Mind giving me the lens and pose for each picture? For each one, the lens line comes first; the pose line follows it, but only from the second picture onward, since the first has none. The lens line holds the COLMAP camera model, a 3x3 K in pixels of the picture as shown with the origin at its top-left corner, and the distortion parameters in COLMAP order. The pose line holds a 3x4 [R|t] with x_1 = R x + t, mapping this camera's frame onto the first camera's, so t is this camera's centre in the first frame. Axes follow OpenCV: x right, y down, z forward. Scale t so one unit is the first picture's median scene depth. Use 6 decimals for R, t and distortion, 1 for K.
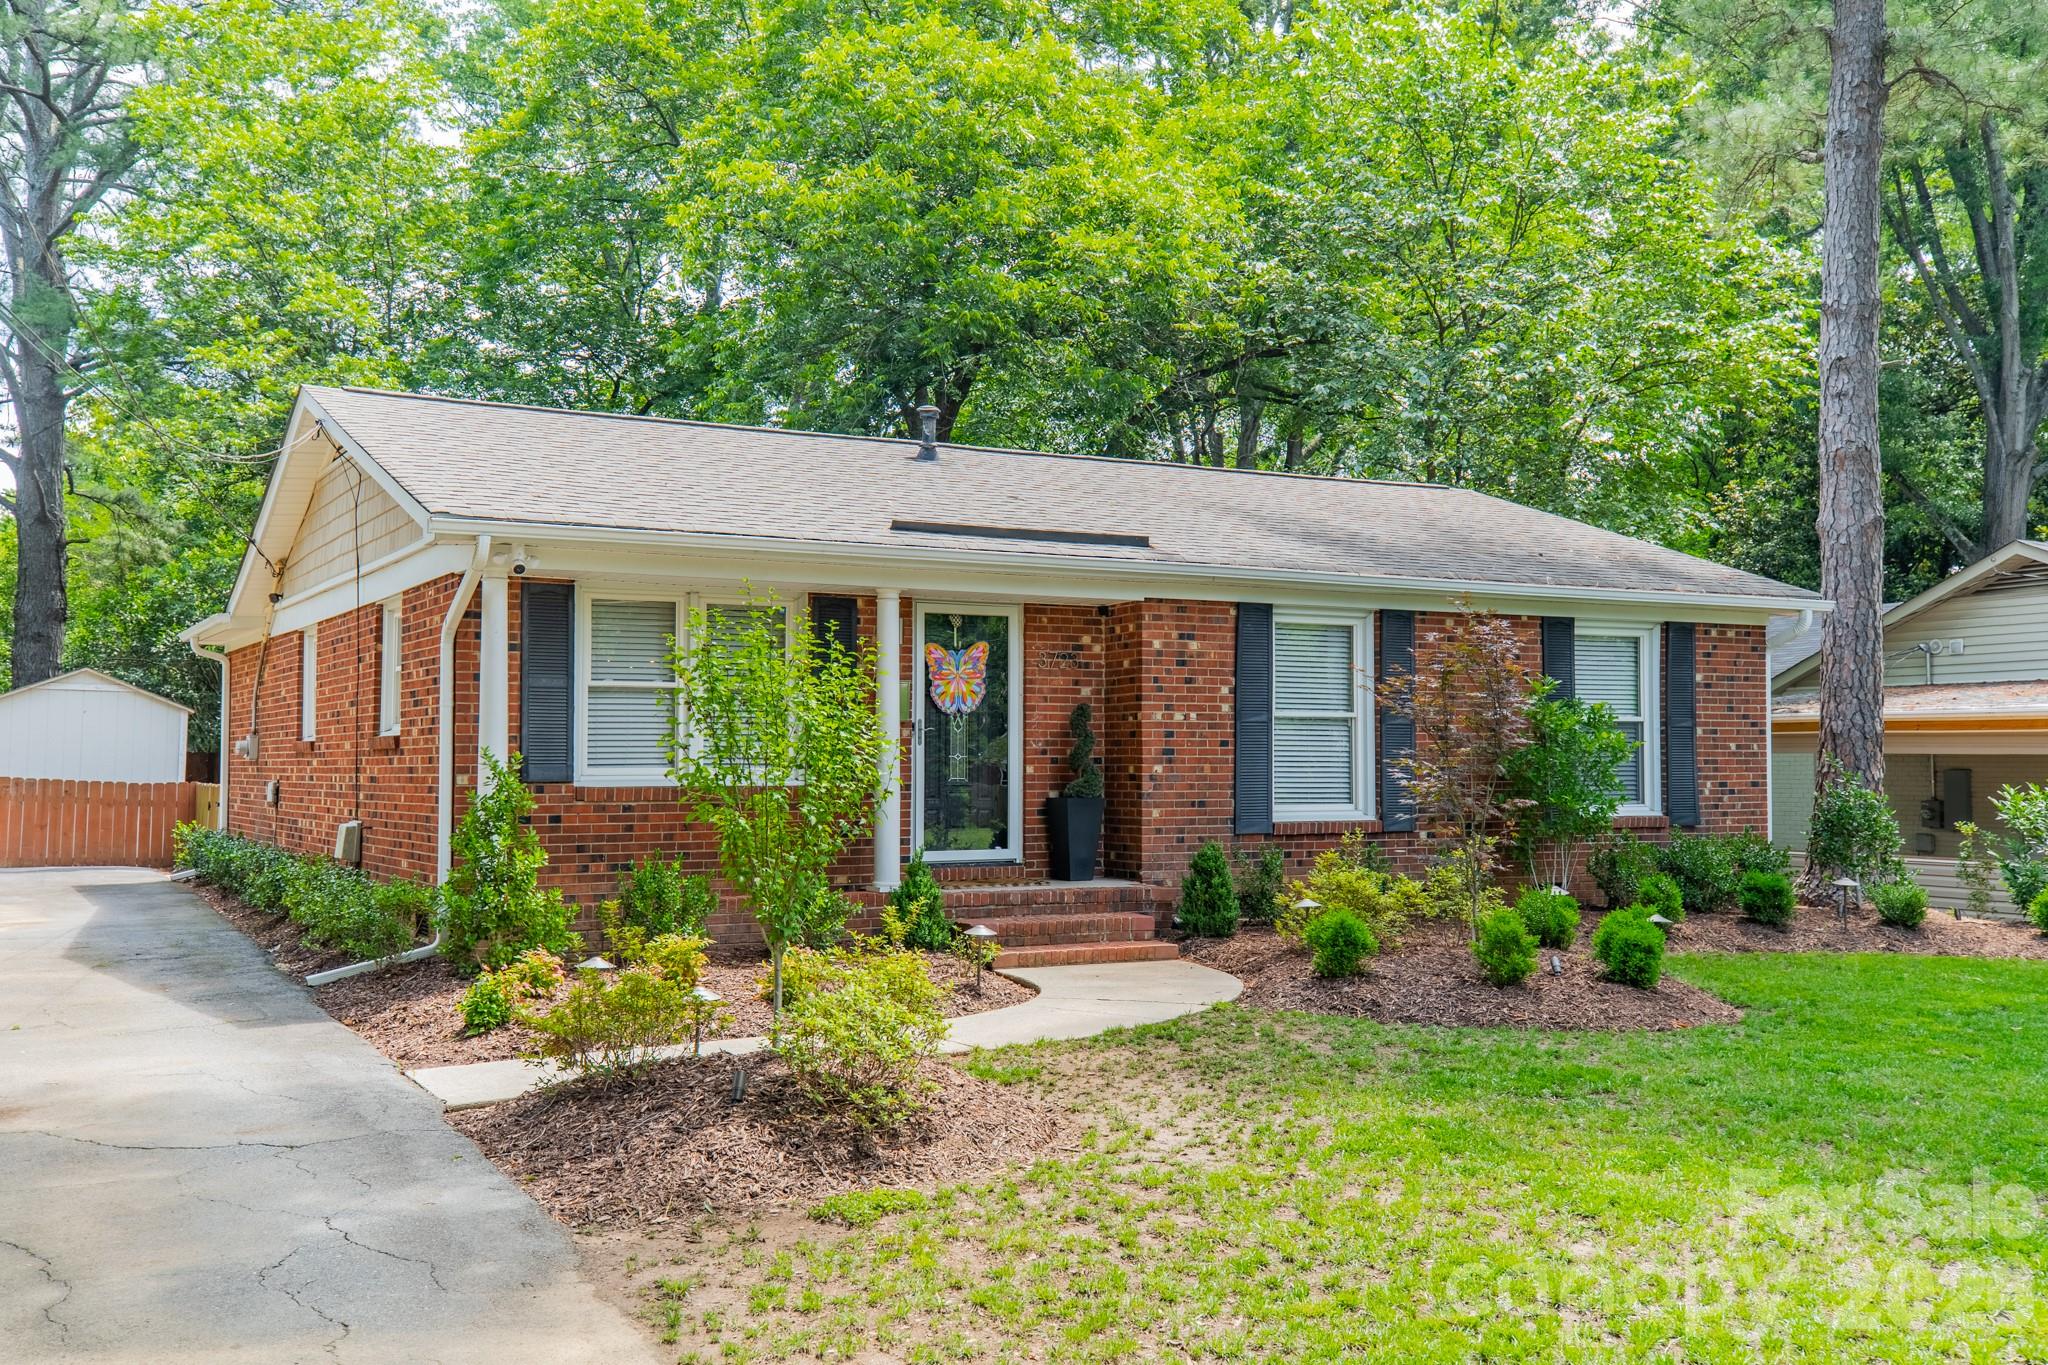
lens RADIAL K [[1982.4, 0, 1024.0], [0, 1982.4, 682.5], [0, 0, 1]] dist [0.103872, 0.002471]
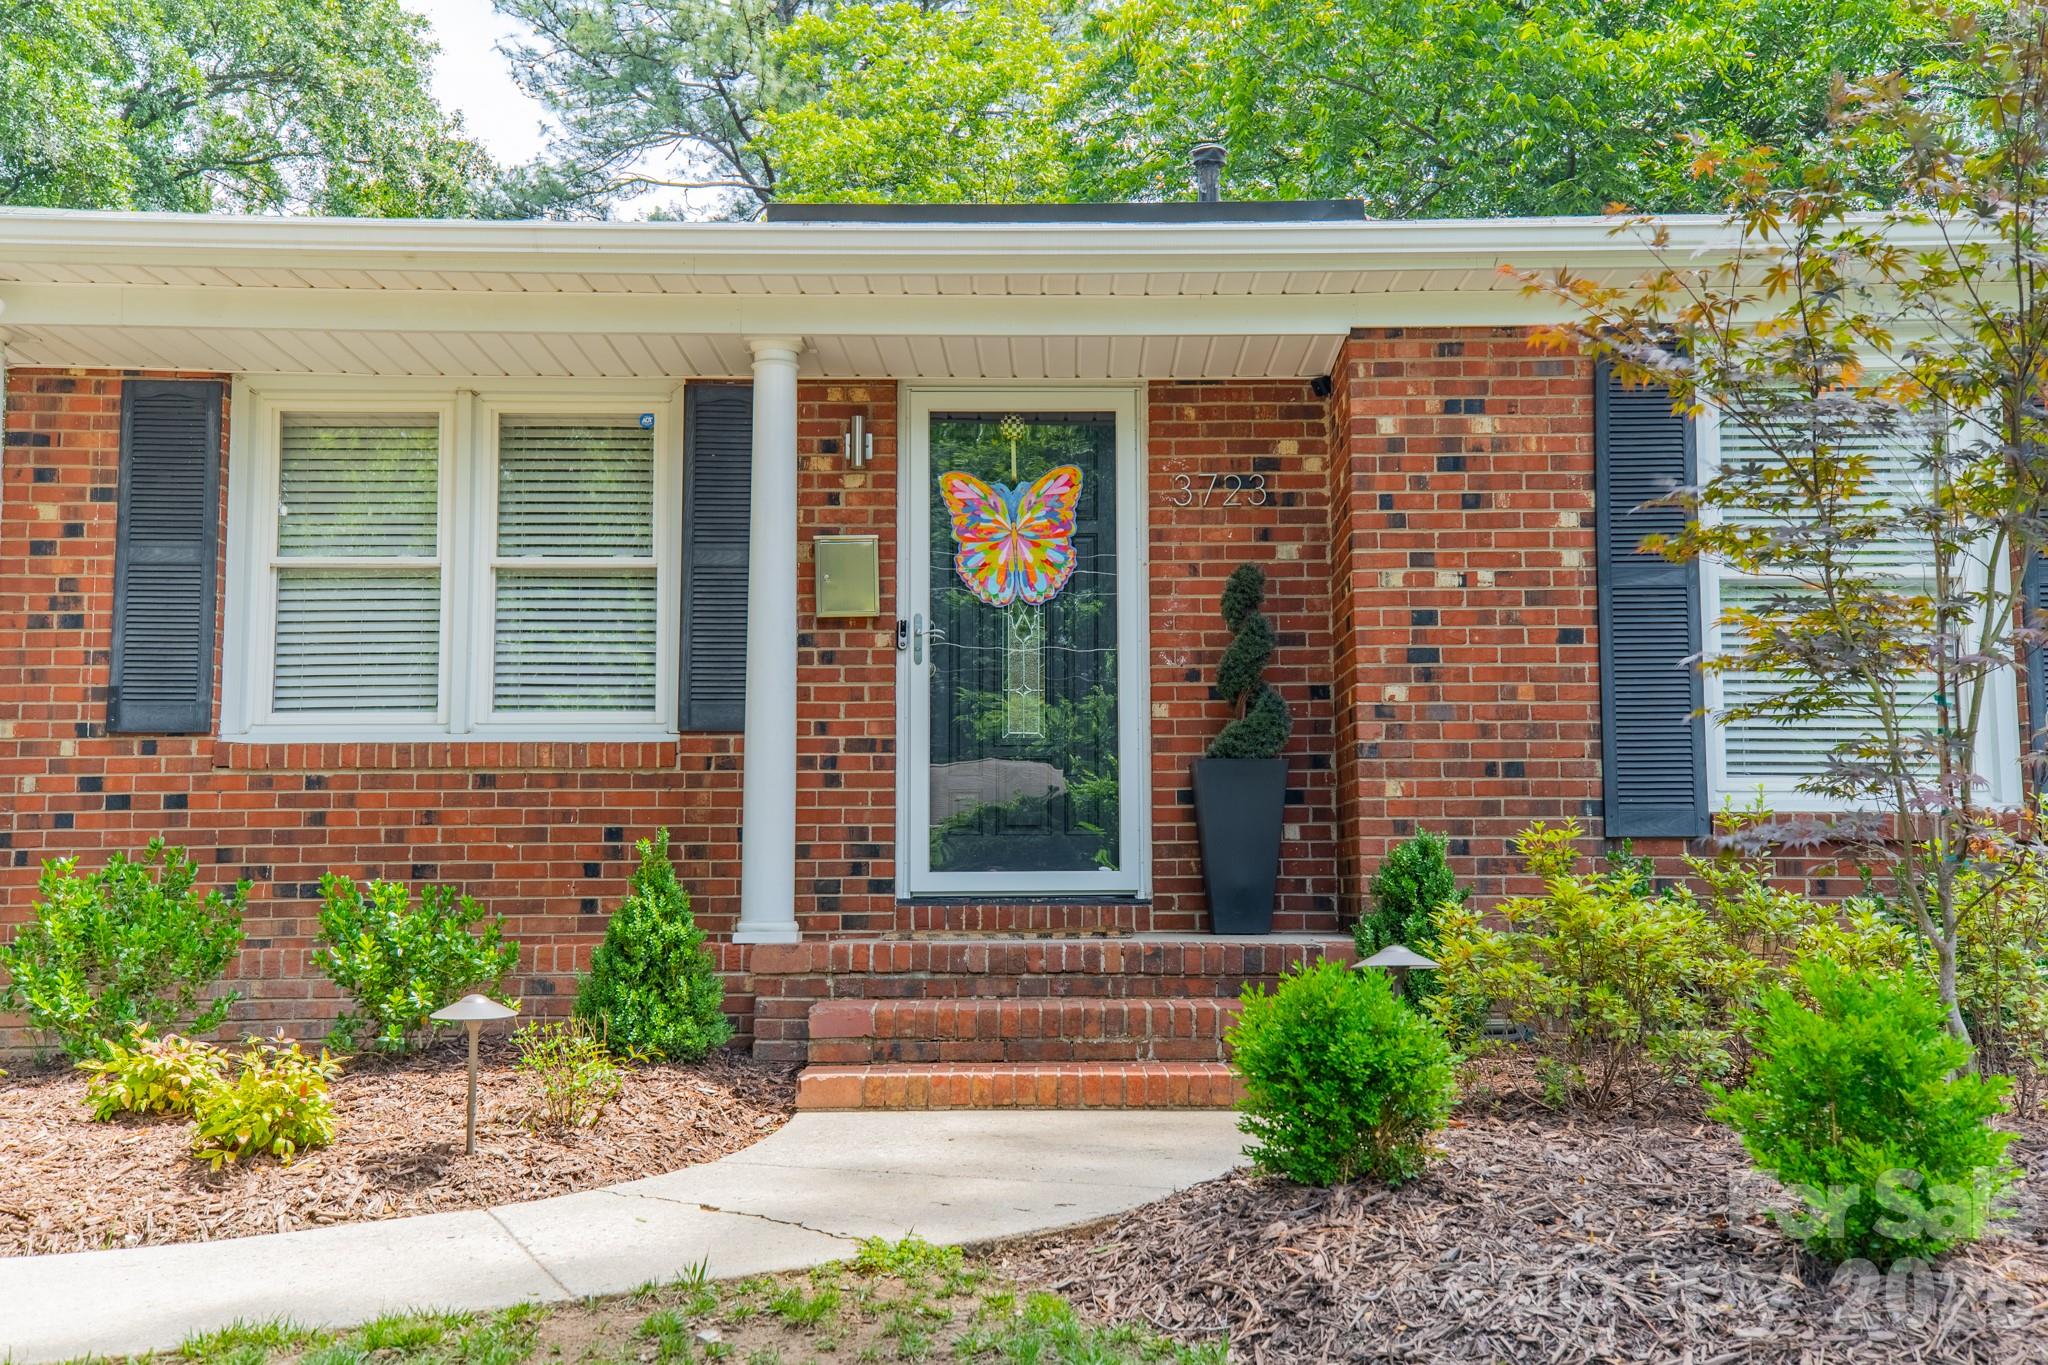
lens RADIAL K [[1982.4, 0, 1024.0], [0, 1982.4, 682.5], [0, 0, 1]] dist [0.103872, 0.002471]
pose [[0.876455, -0.054235, -0.478420, 0.211683], [0.023365, 0.997256, -0.070248, 0.071227], [0.480917, 0.050391, 0.875317, 0.550082]]
